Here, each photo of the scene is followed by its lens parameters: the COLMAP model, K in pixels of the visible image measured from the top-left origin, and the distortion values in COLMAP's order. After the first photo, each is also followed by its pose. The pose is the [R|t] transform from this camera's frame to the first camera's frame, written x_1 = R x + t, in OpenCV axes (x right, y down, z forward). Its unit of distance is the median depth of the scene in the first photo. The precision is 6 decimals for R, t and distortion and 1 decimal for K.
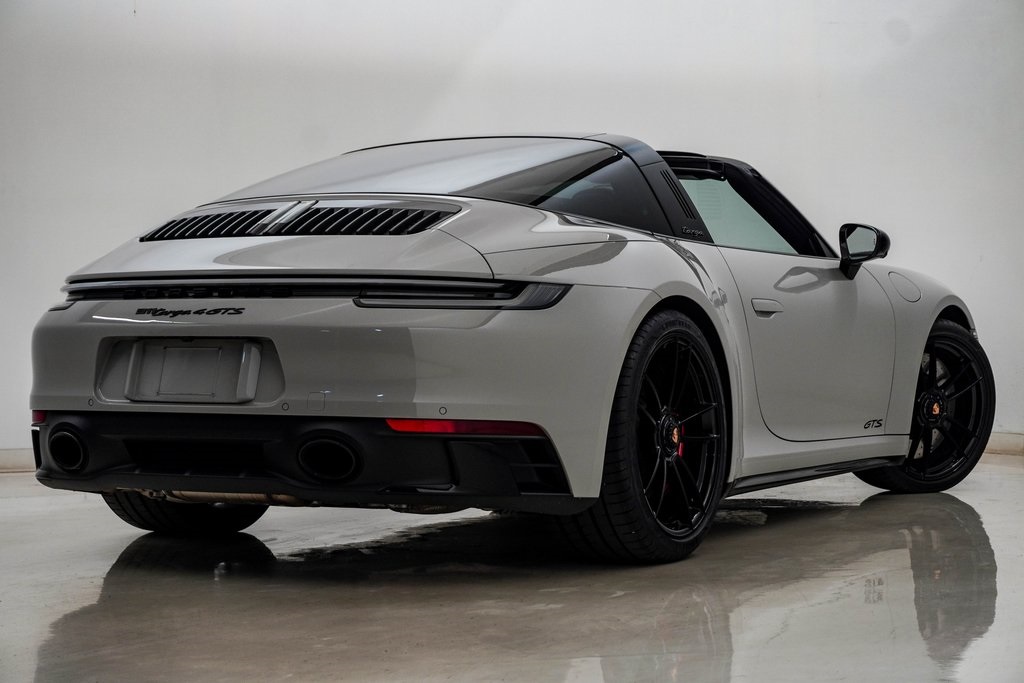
lens RADIAL K [[2191.3, 0, 512.0], [0, 2191.3, 341.5], [0, 0, 1]] dist [-0.005565, 0.116193]
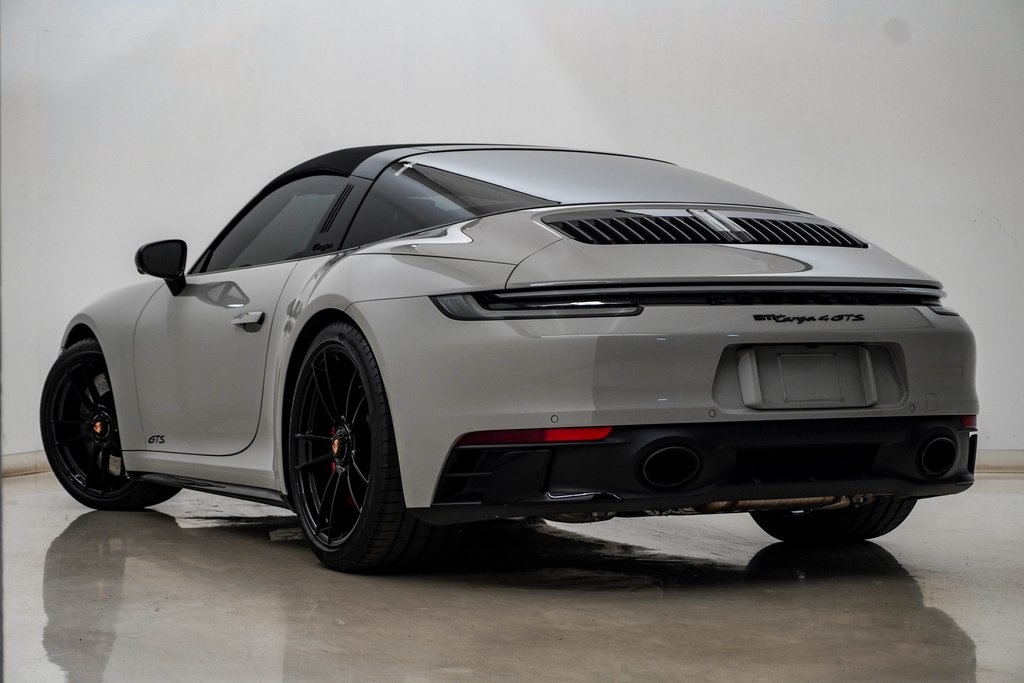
lens RADIAL K [[2191.3, 0, 512.0], [0, 2191.3, 341.5], [0, 0, 1]] dist [-0.005565, 0.116193]
pose [[0.535852, -0.003325, 0.844306, -1.068408], [0.013467, 0.999899, -0.004610, -0.000079], [-0.844205, 0.013841, 0.535842, 0.578013]]
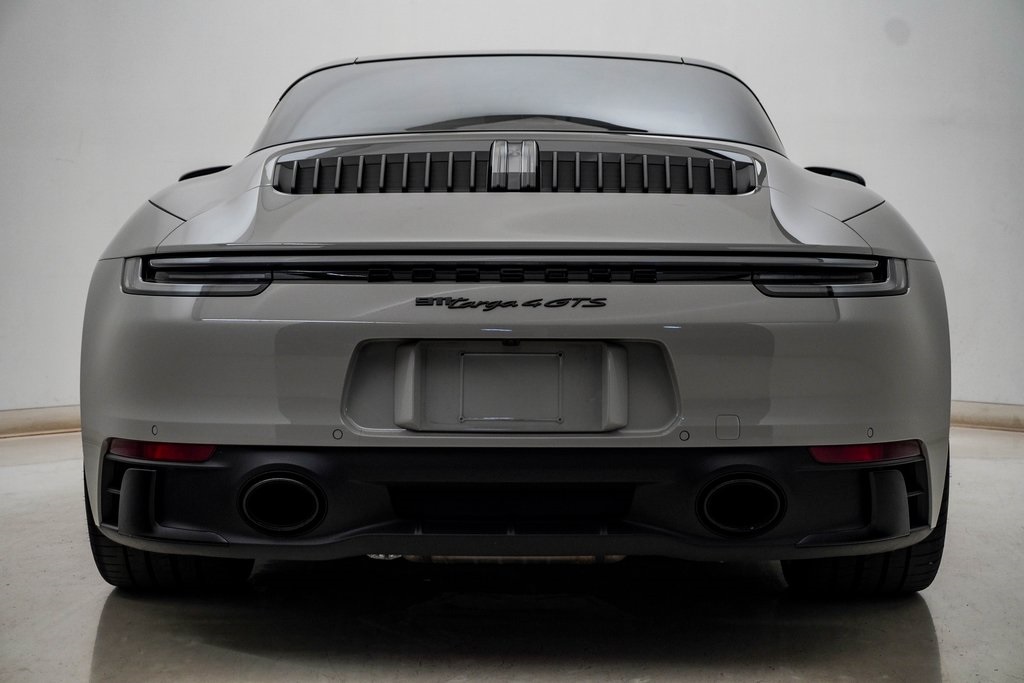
lens RADIAL K [[2191.3, 0, 512.0], [0, 2191.3, 341.5], [0, 0, 1]] dist [-0.005565, 0.116193]
pose [[0.885076, -0.019648, 0.465031, -0.474847], [0.001476, 0.999222, 0.039410, -0.028953], [-0.465444, -0.034195, 0.884417, 0.377337]]
